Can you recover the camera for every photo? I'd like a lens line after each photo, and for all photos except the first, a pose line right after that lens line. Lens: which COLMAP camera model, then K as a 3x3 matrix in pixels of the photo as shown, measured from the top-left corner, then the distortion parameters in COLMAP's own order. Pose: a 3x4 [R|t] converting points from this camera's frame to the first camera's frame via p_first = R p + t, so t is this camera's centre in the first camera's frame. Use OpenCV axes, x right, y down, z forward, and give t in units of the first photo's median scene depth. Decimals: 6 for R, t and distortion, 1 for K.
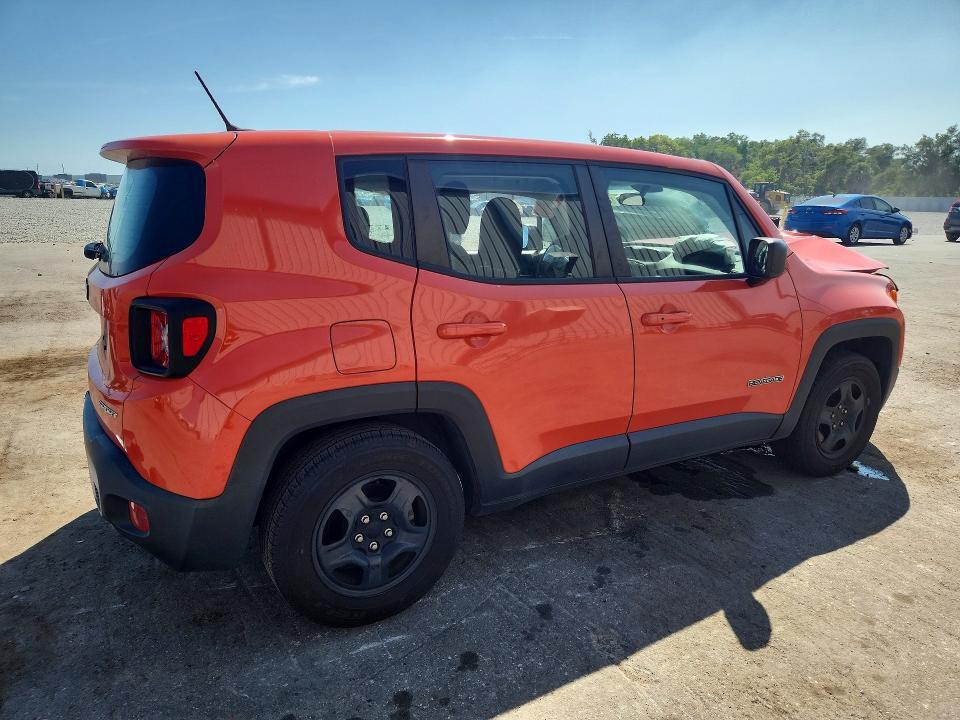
lens RADIAL K [[791.0, 0, 483.4], [0, 791.0, 378.9], [0, 0, 1]] dist [0.040211, -0.003983]
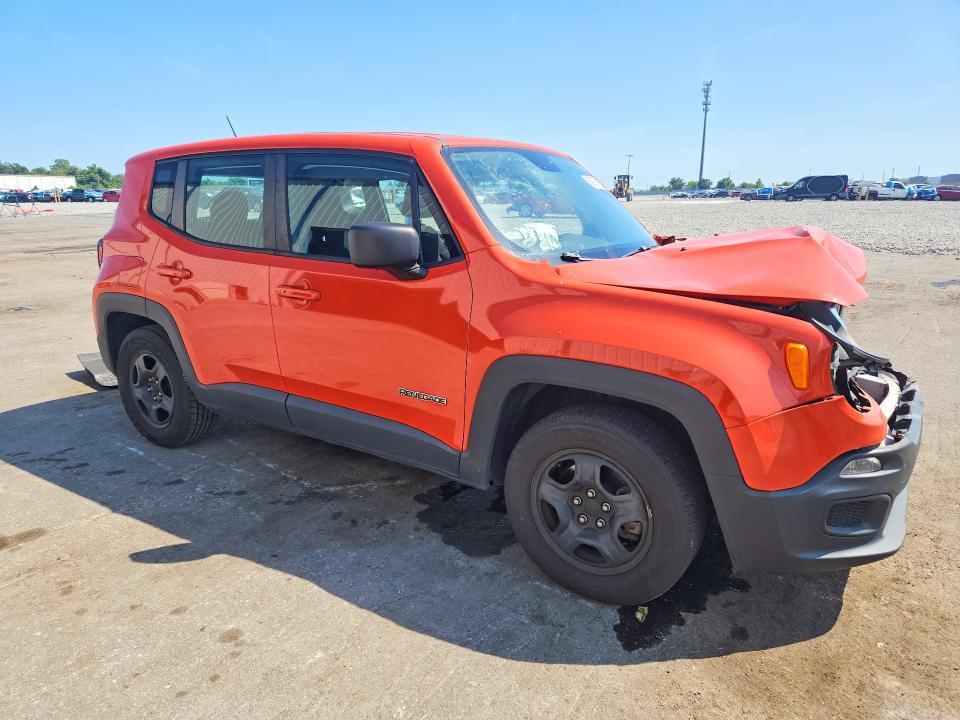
lens RADIAL K [[791.0, 0, 483.4], [0, 791.0, 378.9], [0, 0, 1]] dist [0.040211, -0.003983]
pose [[0.274191, 0.198171, -0.941035, 0.819737], [-0.208856, 0.967453, 0.142880, -0.105049], [0.938722, 0.157364, 0.306656, 0.574908]]
